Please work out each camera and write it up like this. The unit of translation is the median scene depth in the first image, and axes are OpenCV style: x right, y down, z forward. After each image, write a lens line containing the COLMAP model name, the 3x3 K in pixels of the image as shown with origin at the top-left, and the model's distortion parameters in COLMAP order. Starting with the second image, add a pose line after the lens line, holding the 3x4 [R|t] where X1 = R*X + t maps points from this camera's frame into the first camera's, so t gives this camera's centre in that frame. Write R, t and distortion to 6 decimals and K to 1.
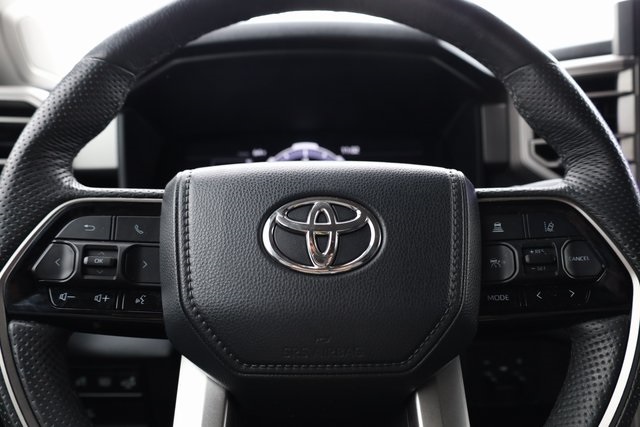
lens RADIAL K [[573.1, 0, 320.0], [0, 573.1, 213.5], [0, 0, 1]] dist [0.001754, -0.000496]
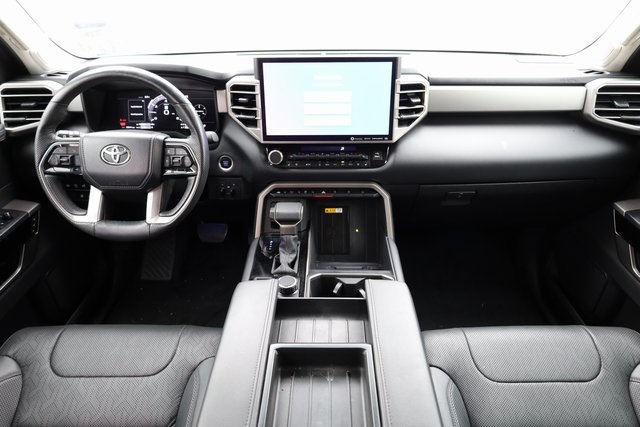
lens RADIAL K [[438.8, 0, 320.0], [0, 438.8, 213.5], [0, 0, 1]] dist [0.022156, -0.000659]
pose [[0.995463, 0.032538, -0.089408, 1.622308], [0.001173, 0.935438, 0.353488, -0.632646], [0.095137, -0.351989, 0.931157, -1.767048]]
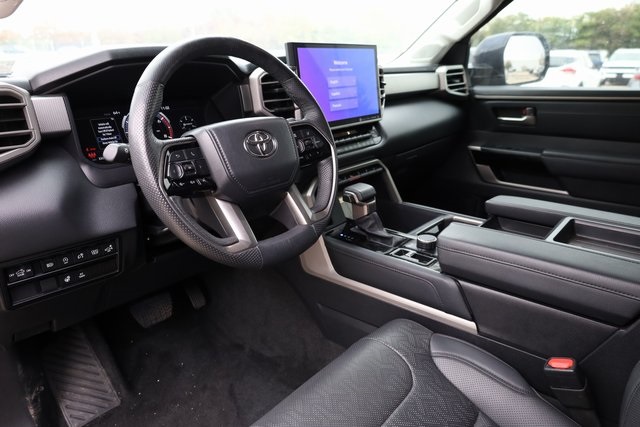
lens RADIAL K [[438.8, 0, 320.0], [0, 438.8, 213.5], [0, 0, 1]] dist [0.022156, -0.000659]
pose [[0.706482, -0.245985, 0.663607, -1.297613], [0.124928, 0.966275, 0.225179, -0.087765], [-0.696618, -0.076182, 0.713387, -0.826376]]
